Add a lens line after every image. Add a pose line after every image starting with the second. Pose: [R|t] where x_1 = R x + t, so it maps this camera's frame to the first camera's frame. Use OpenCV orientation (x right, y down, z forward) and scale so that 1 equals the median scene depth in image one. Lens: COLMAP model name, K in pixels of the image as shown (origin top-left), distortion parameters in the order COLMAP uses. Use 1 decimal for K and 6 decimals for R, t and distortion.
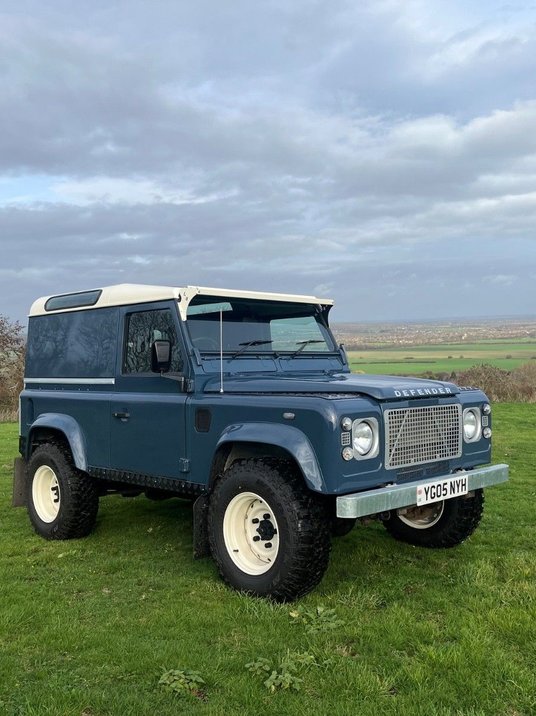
lens RADIAL K [[733.2, 0, 268.0], [0, 733.2, 358.0], [0, 0, 1]] dist [0.014939, 0.007846]
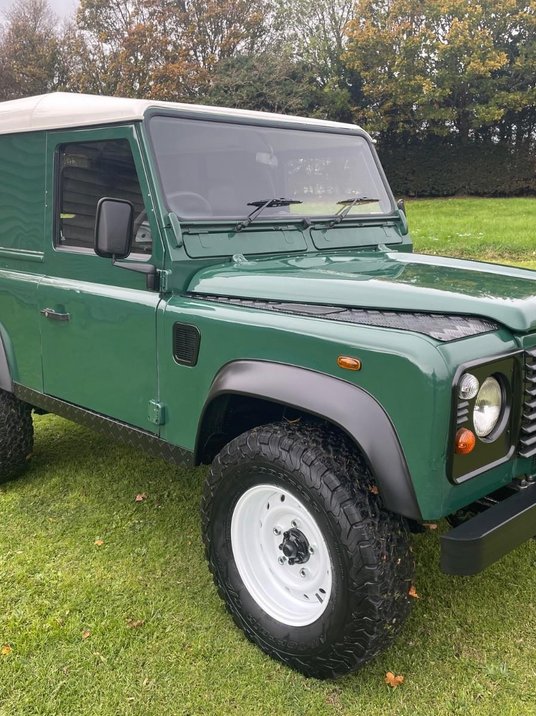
lens RADIAL K [[733.2, 0, 268.0], [0, 733.2, 358.0], [0, 0, 1]] dist [0.014939, 0.007846]
pose [[0.999351, 0.012620, 0.033745, -0.042482], [-0.020174, 0.972050, 0.233905, -0.040445], [-0.029850, -0.234434, 0.971674, 0.420667]]
